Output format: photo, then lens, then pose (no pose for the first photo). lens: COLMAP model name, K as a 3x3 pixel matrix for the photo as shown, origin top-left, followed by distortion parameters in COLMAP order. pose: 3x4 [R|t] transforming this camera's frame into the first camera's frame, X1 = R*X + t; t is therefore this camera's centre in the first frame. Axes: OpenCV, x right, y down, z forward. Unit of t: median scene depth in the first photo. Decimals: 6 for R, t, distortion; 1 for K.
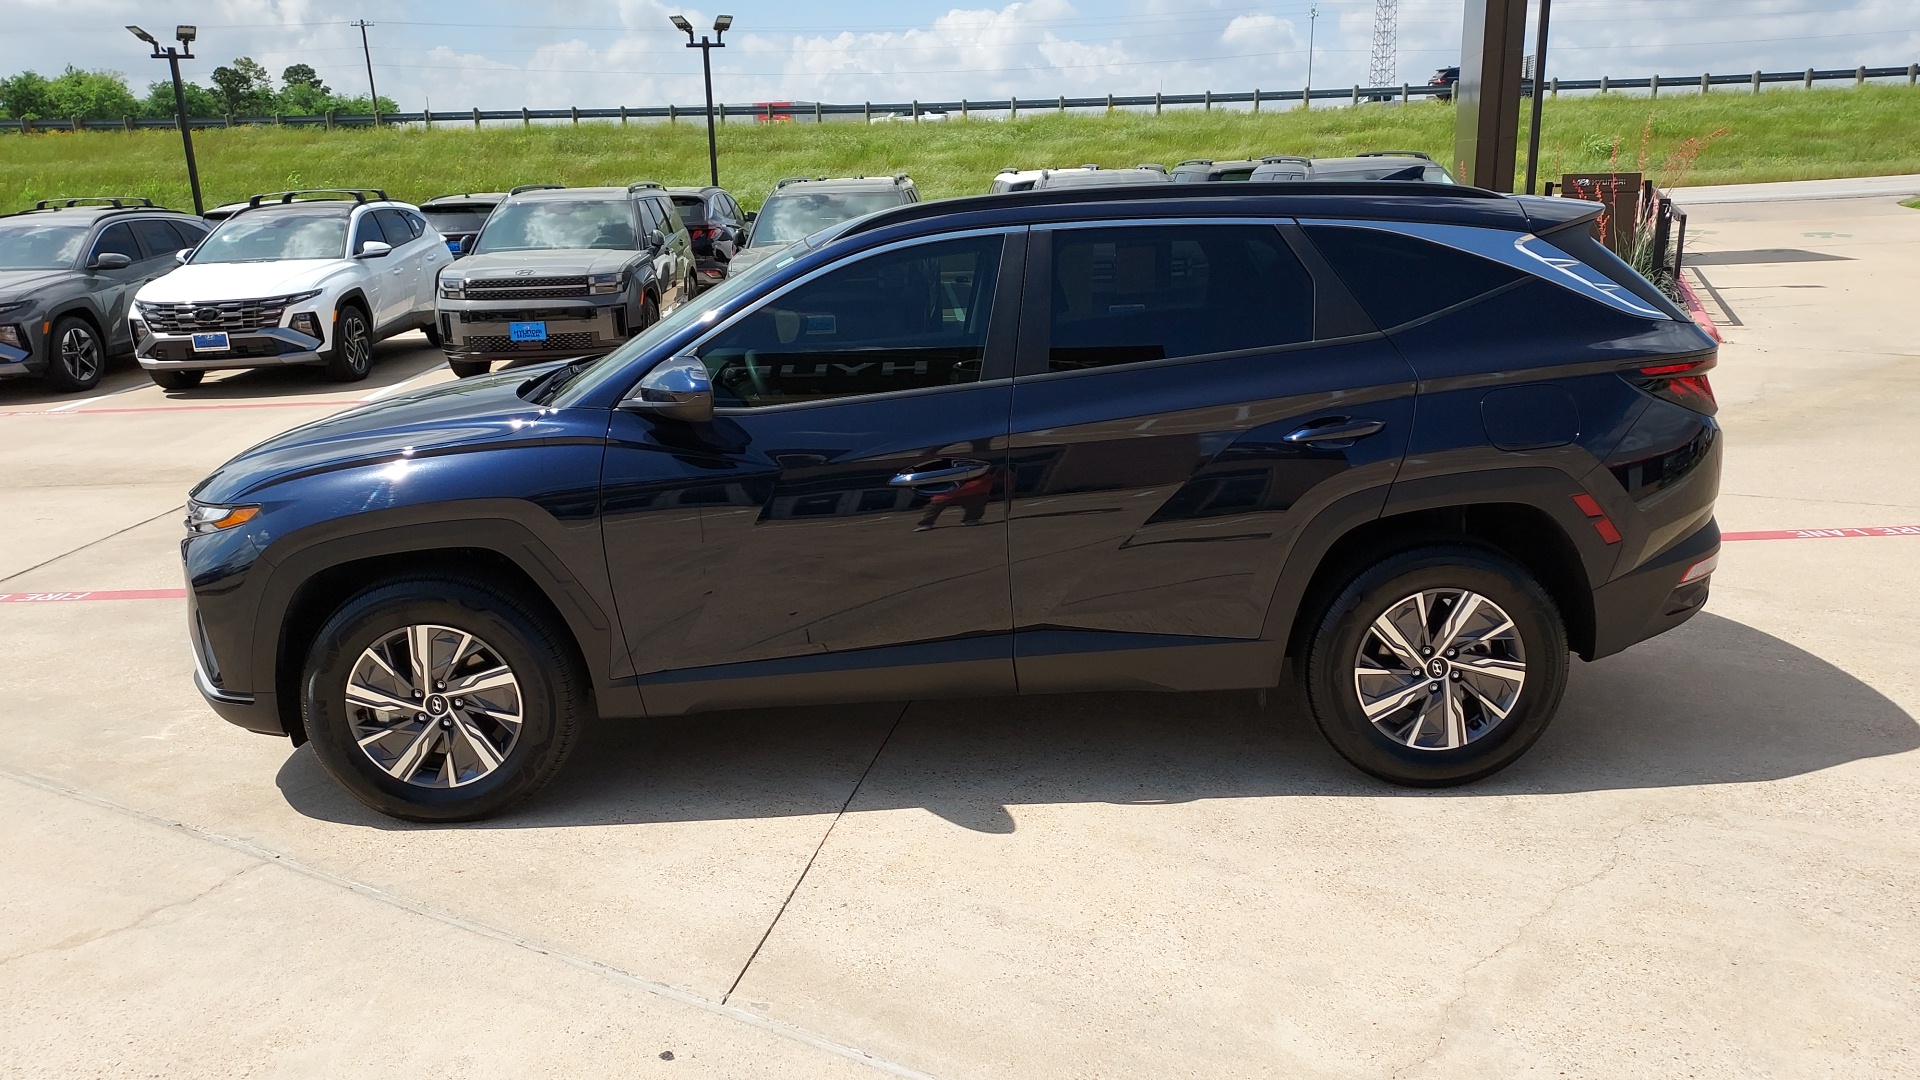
lens RADIAL K [[1394.6, 0, 960.0], [0, 1394.6, 540.0], [0, 0, 1]] dist [0.029683, 0.004644]
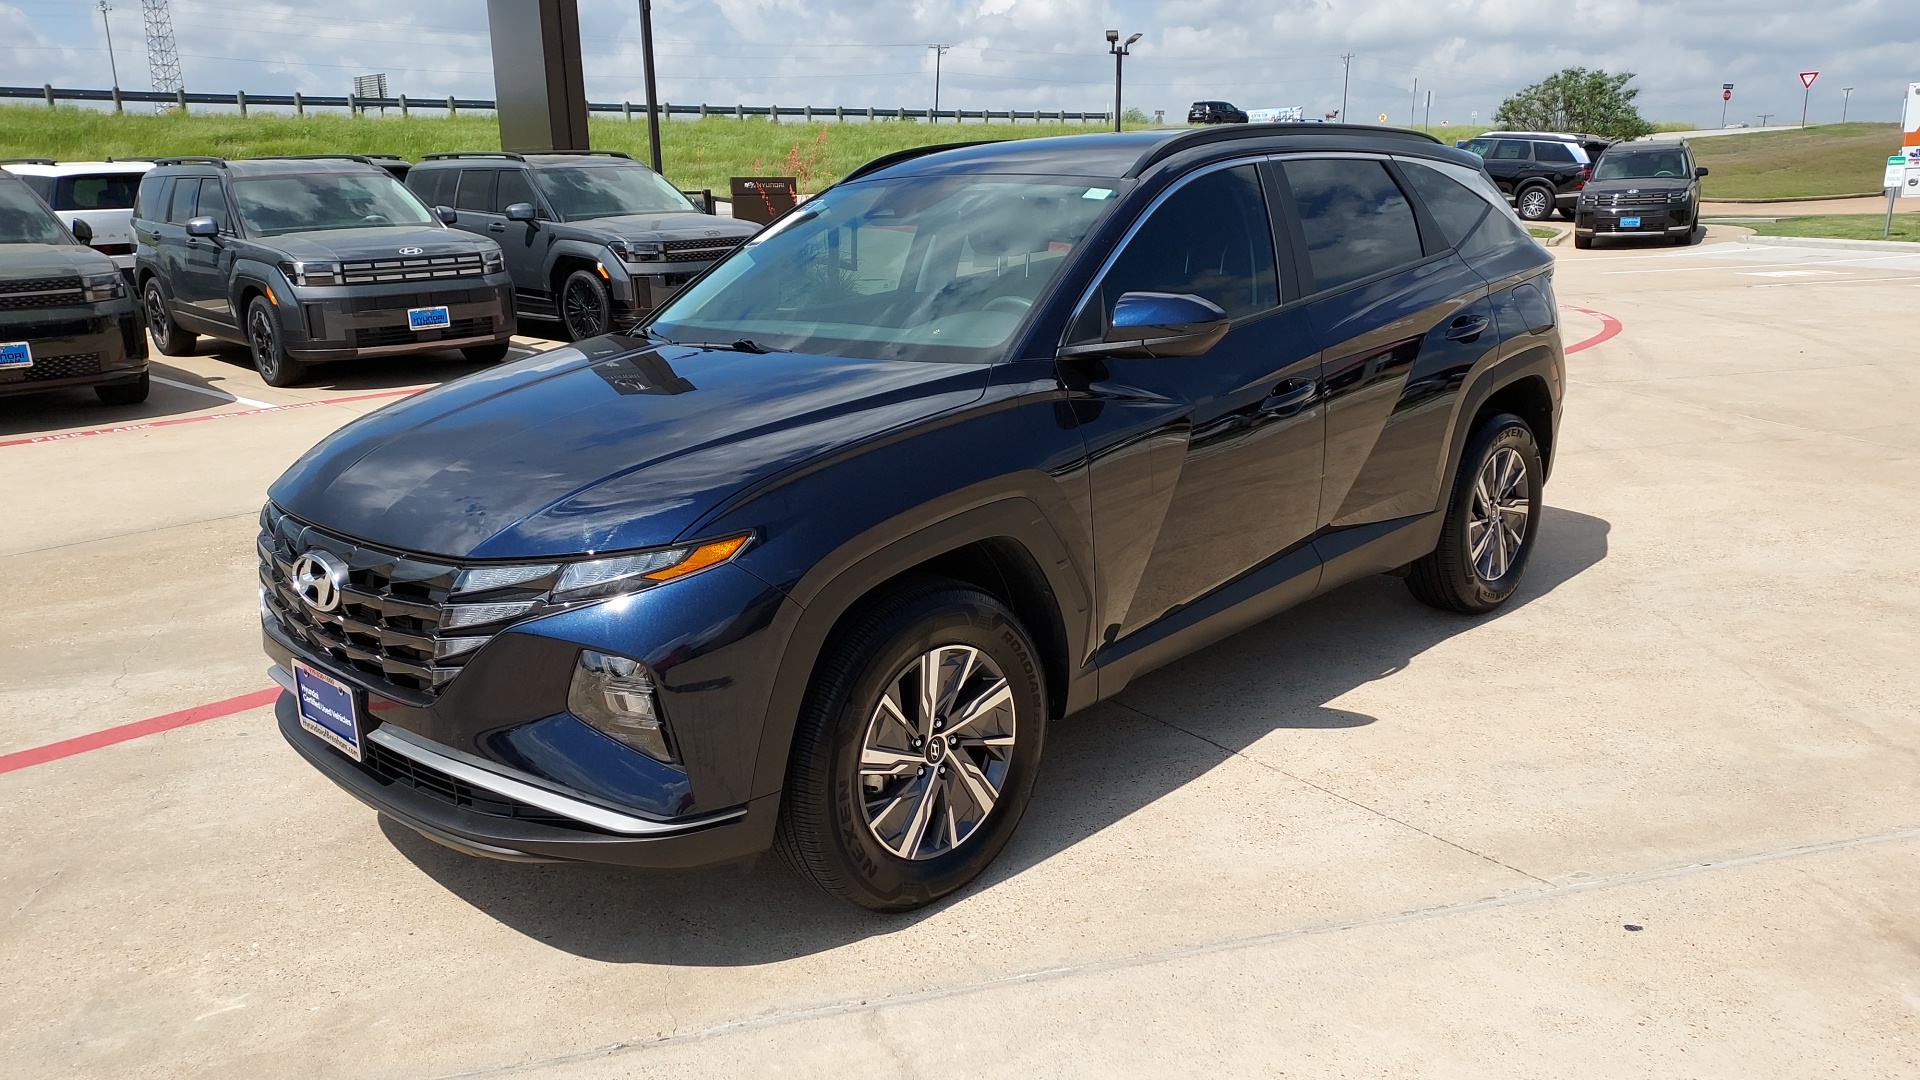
lens RADIAL K [[1447.8, 0, 903.1], [0, 1447.8, 533.2], [0, 0, 1]] dist [0.022942, 0.001779]
pose [[0.720327, -0.160121, 0.674900, -0.922051], [0.178587, 0.983001, 0.042611, -0.041229], [-0.670250, 0.089834, 0.736678, 0.396234]]
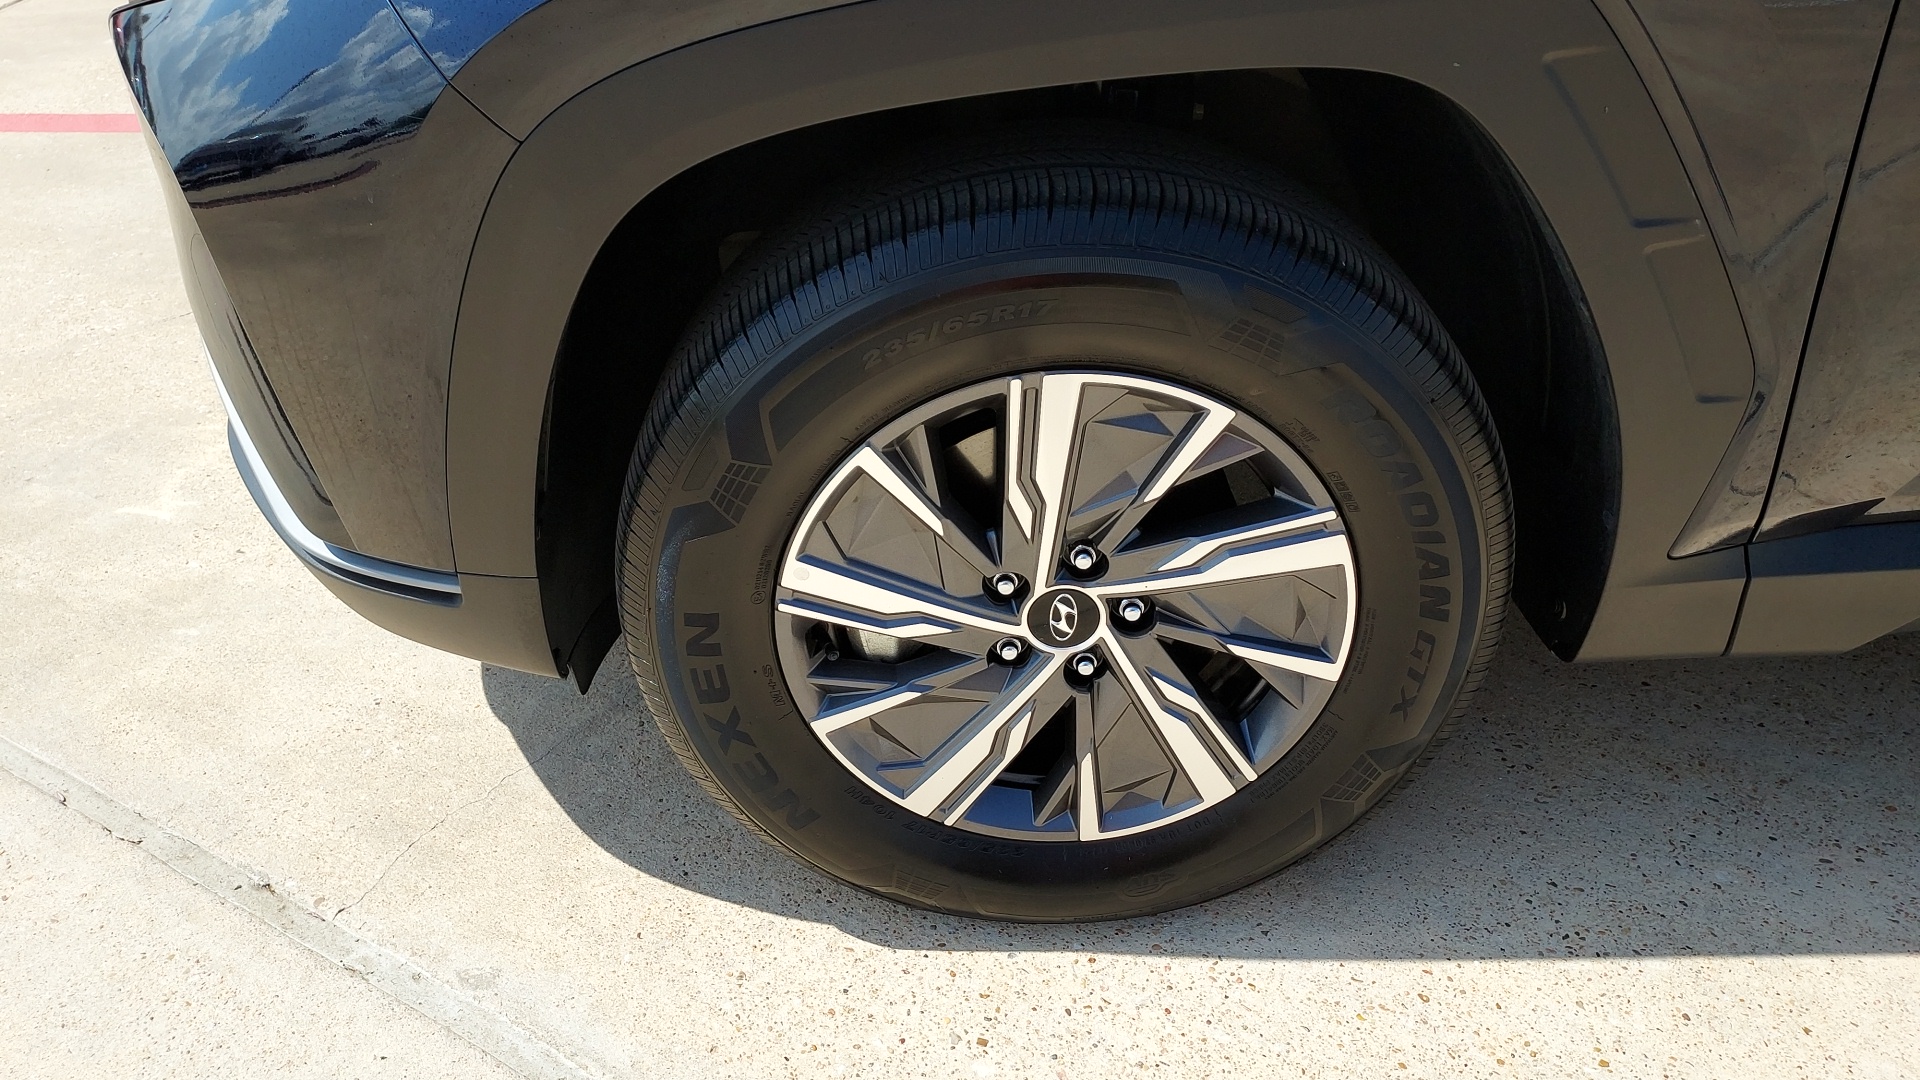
lens RADIAL K [[1381.6, 0, 1021.0], [0, 1381.6, 560.9], [0, 0, 1]] dist [0.029524, -0.000581]
pose [[0.999163, 0.018259, 0.036600, -0.394188], [-0.029596, 0.940381, 0.338831, 0.004056], [-0.028231, -0.339631, 0.940135, 0.721185]]
